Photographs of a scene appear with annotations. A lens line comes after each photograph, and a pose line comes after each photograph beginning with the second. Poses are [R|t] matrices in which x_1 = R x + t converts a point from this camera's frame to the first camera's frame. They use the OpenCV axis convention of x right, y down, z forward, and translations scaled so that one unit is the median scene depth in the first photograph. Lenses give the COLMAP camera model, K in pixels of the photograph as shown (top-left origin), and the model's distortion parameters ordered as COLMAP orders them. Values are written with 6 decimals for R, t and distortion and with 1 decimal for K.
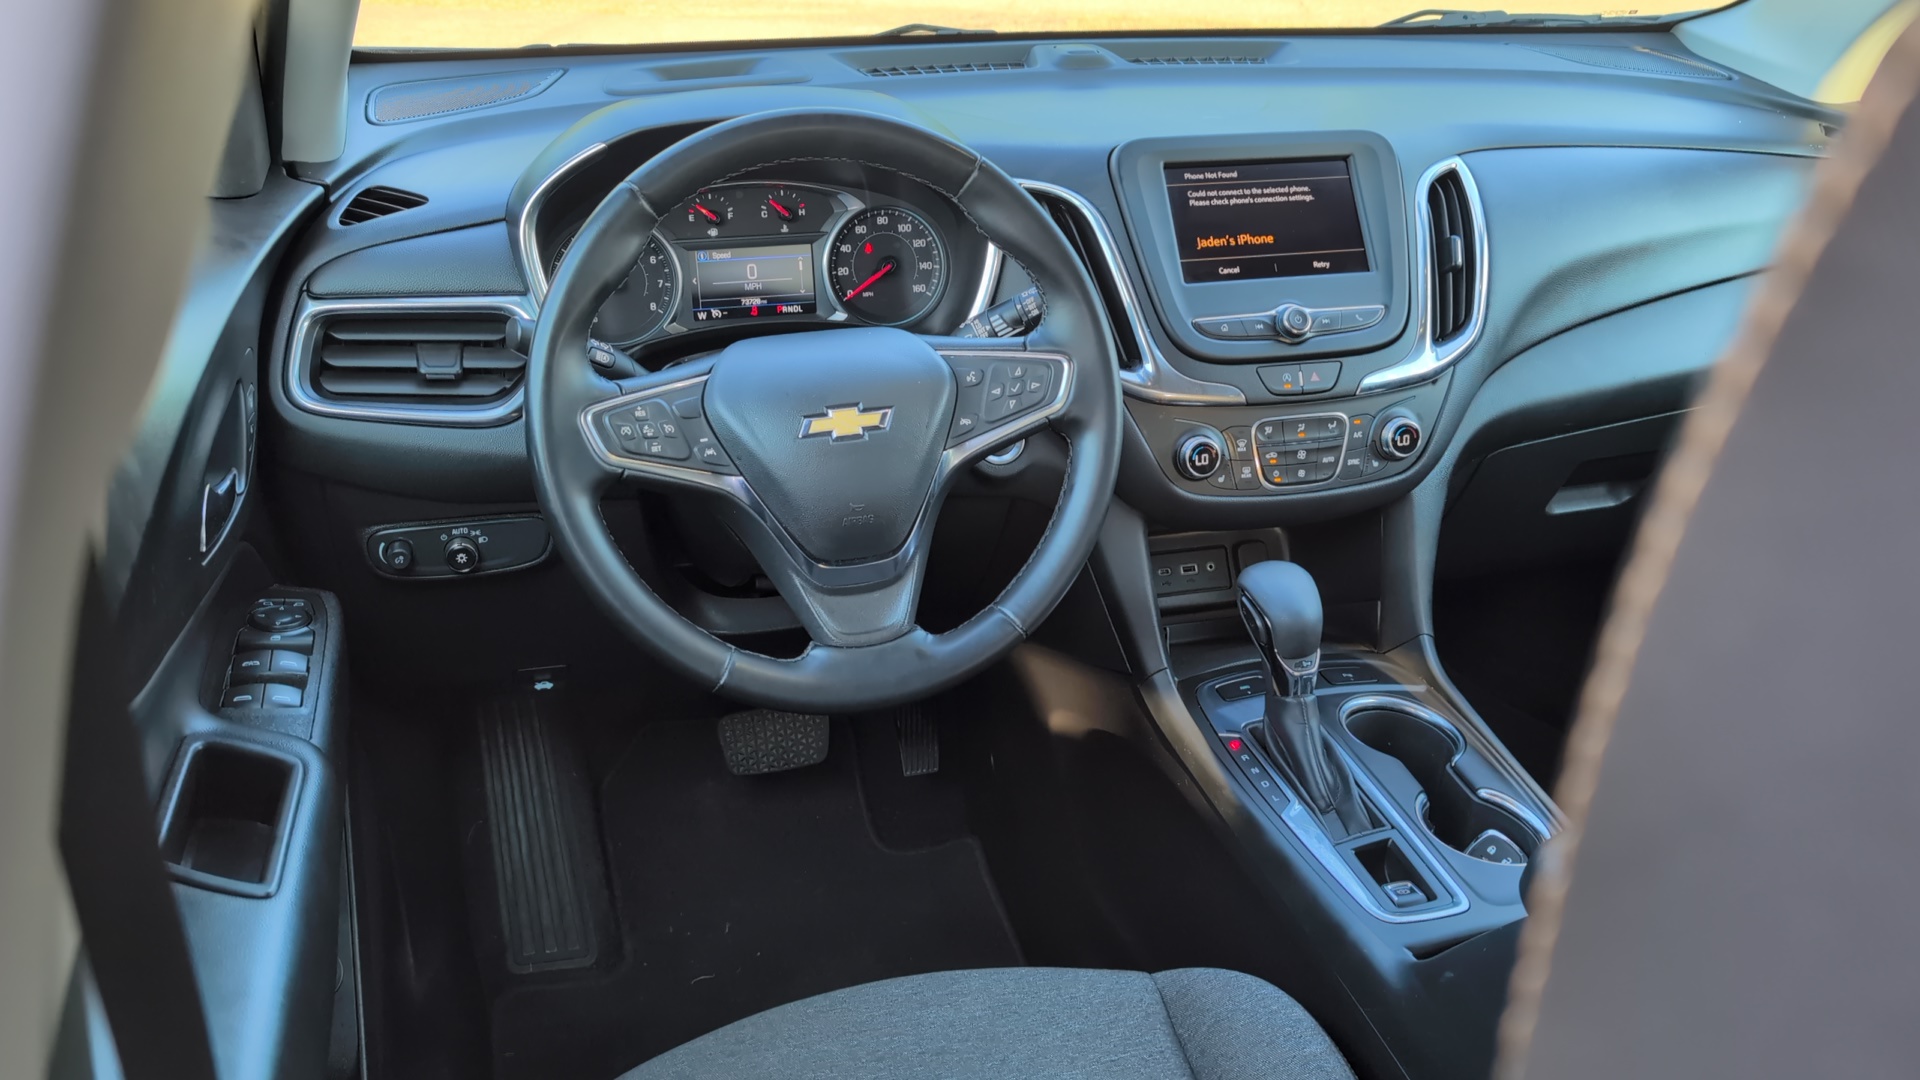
lens RADIAL K [[1543.9, 0, 960.0], [0, 1543.9, 540.0], [0, 0, 1]] dist [0.097466, -0.001649]
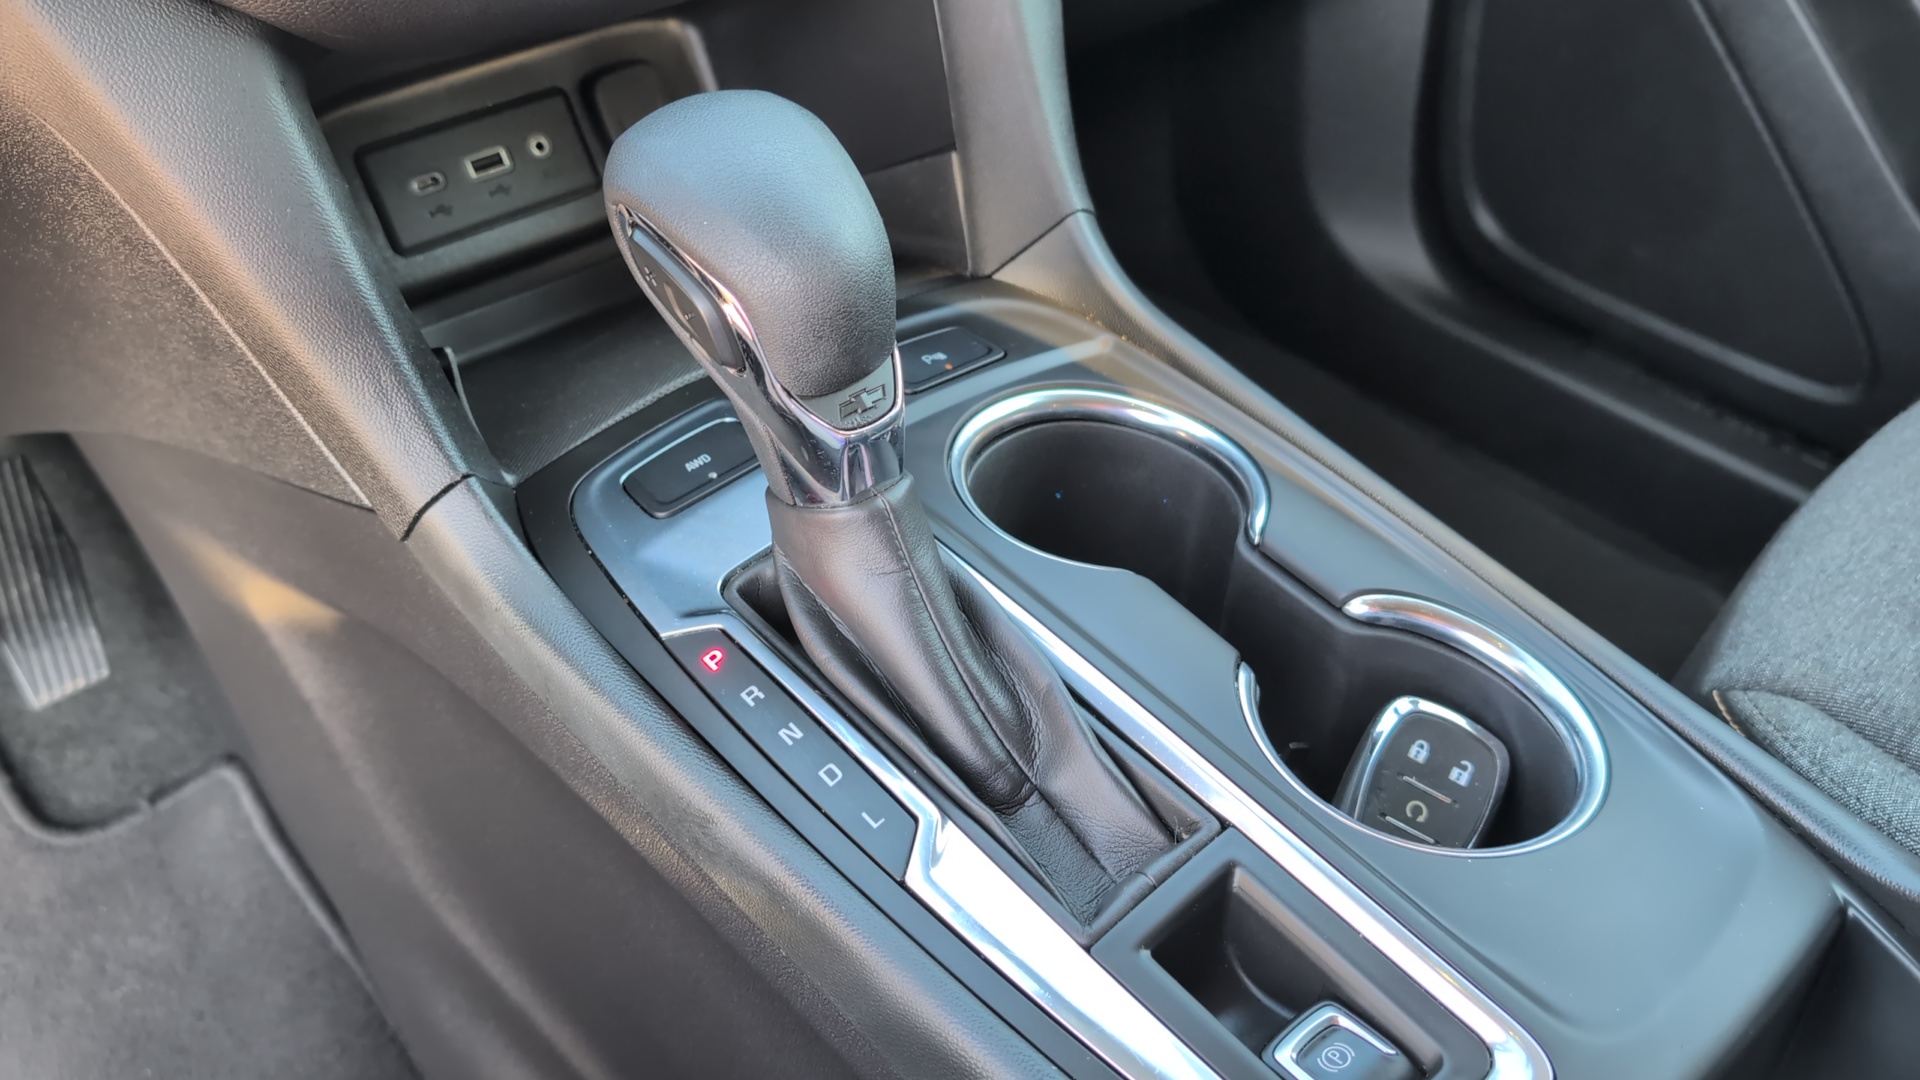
lens RADIAL K [[1617.8, 0, 960.0], [0, 1617.8, 540.0], [0, 0, 1]] dist [0.013917, -0.002931]
pose [[0.908941, -0.277643, 0.311033, 0.119218], [0.184590, 0.936900, 0.296891, 0.009421], [-0.373836, -0.212443, 0.902837, 0.643297]]
